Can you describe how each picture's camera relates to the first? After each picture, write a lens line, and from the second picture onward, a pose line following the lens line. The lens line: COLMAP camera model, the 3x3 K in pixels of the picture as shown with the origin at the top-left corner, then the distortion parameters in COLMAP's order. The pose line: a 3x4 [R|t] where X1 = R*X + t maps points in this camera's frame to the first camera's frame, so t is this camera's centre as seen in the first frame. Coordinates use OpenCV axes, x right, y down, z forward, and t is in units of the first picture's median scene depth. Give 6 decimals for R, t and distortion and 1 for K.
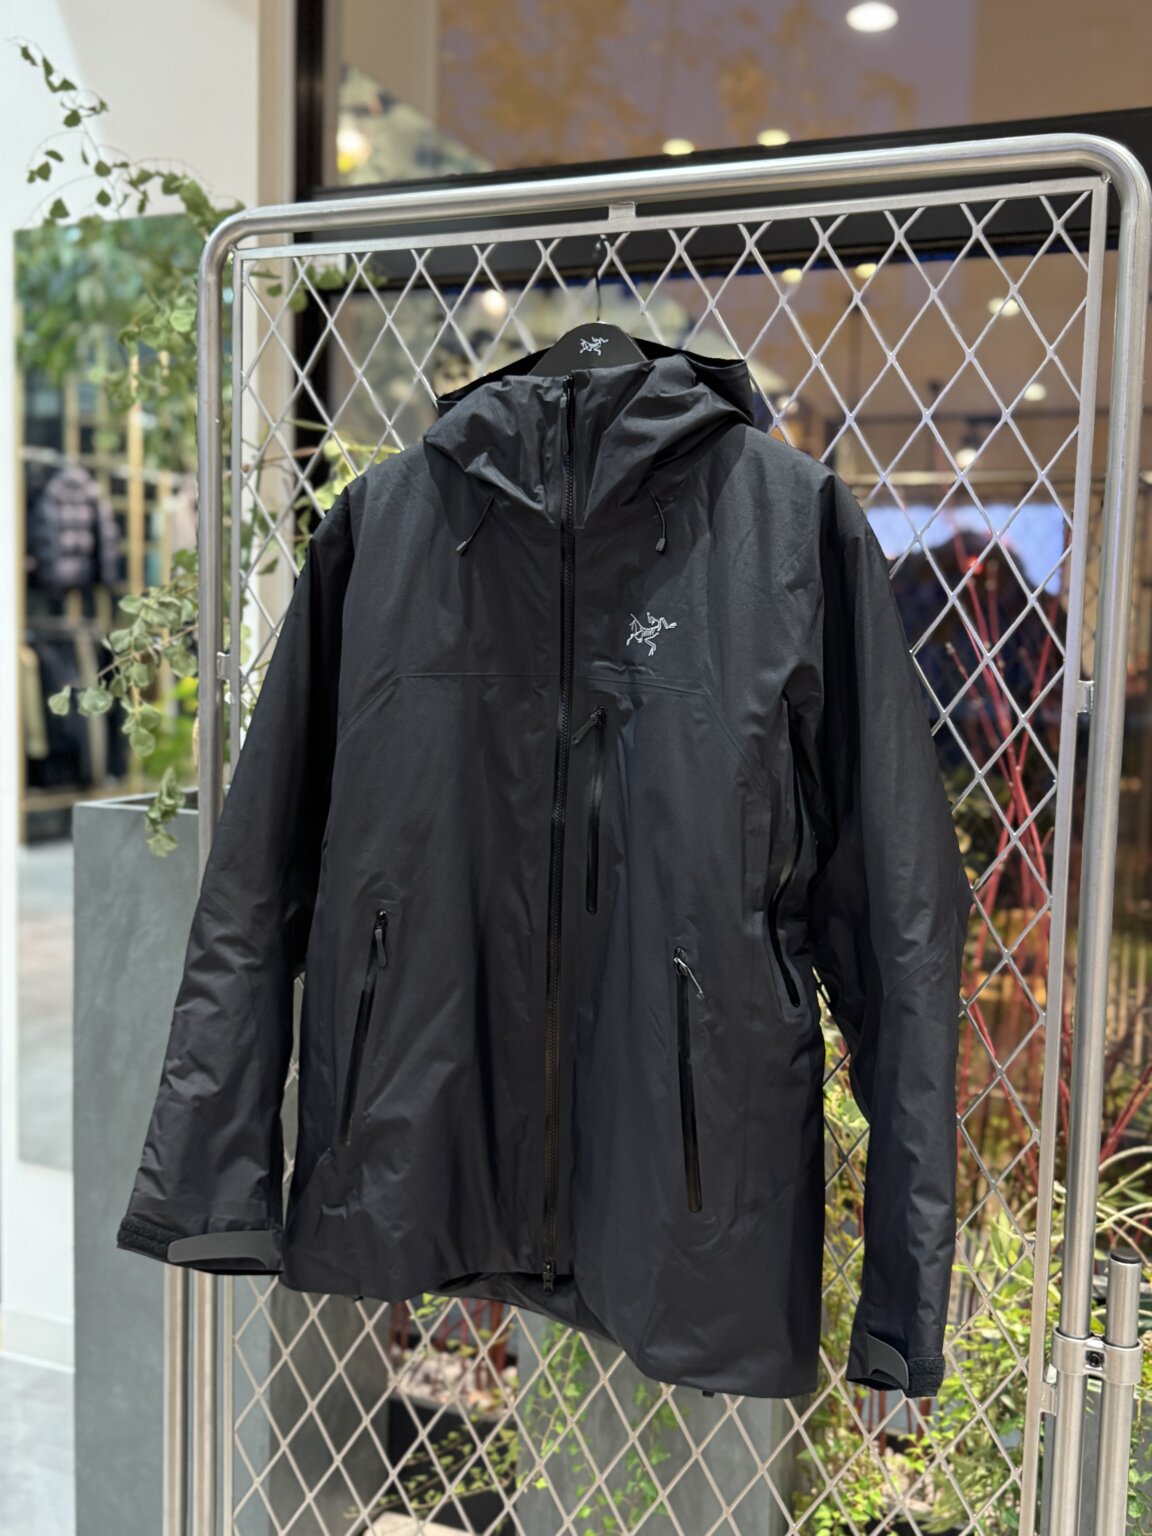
lens RADIAL K [[1487.2, 0, 579.3], [0, 1487.2, 771.6], [0, 0, 1]] dist [0.104660, -0.180432]
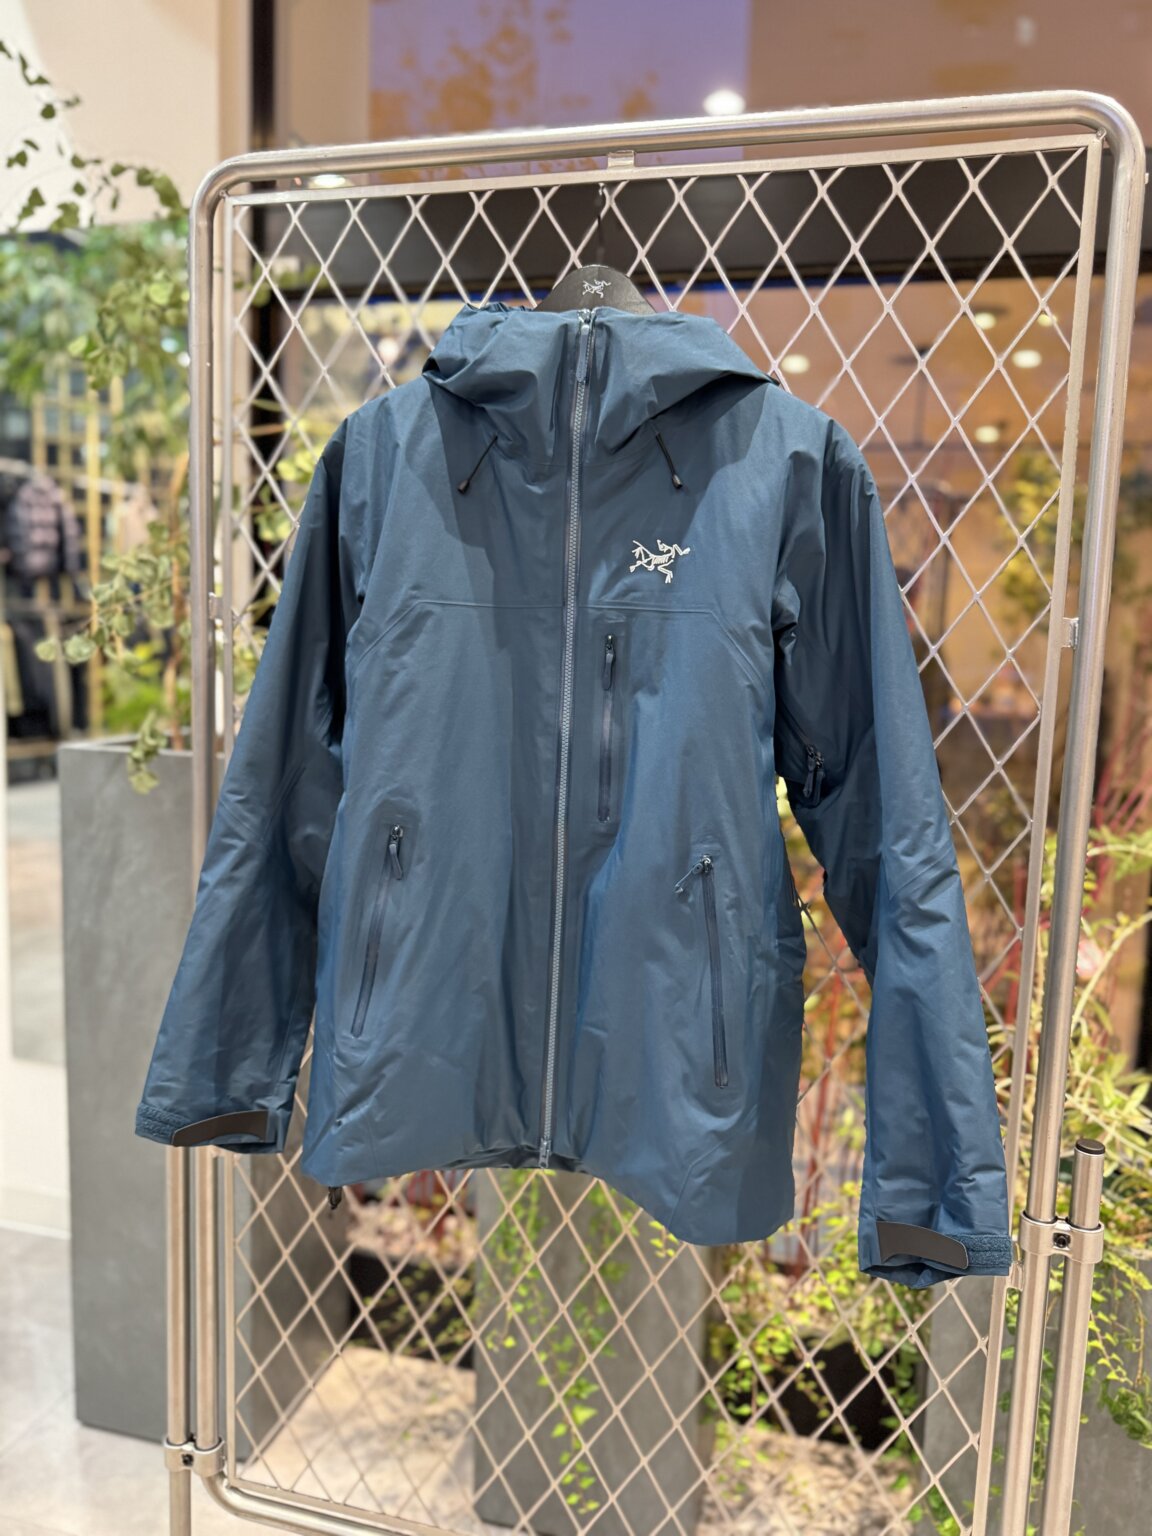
lens RADIAL K [[1123.2, 0, 576.0], [0, 1123.2, 768.0], [0, 0, 1]] dist [0.000659, -0.000875]
pose [[0.992883, -0.006376, 0.118924, -0.095137], [0.002158, 0.999365, 0.035558, 0.015226], [-0.119075, -0.035048, 0.992266, 0.225597]]
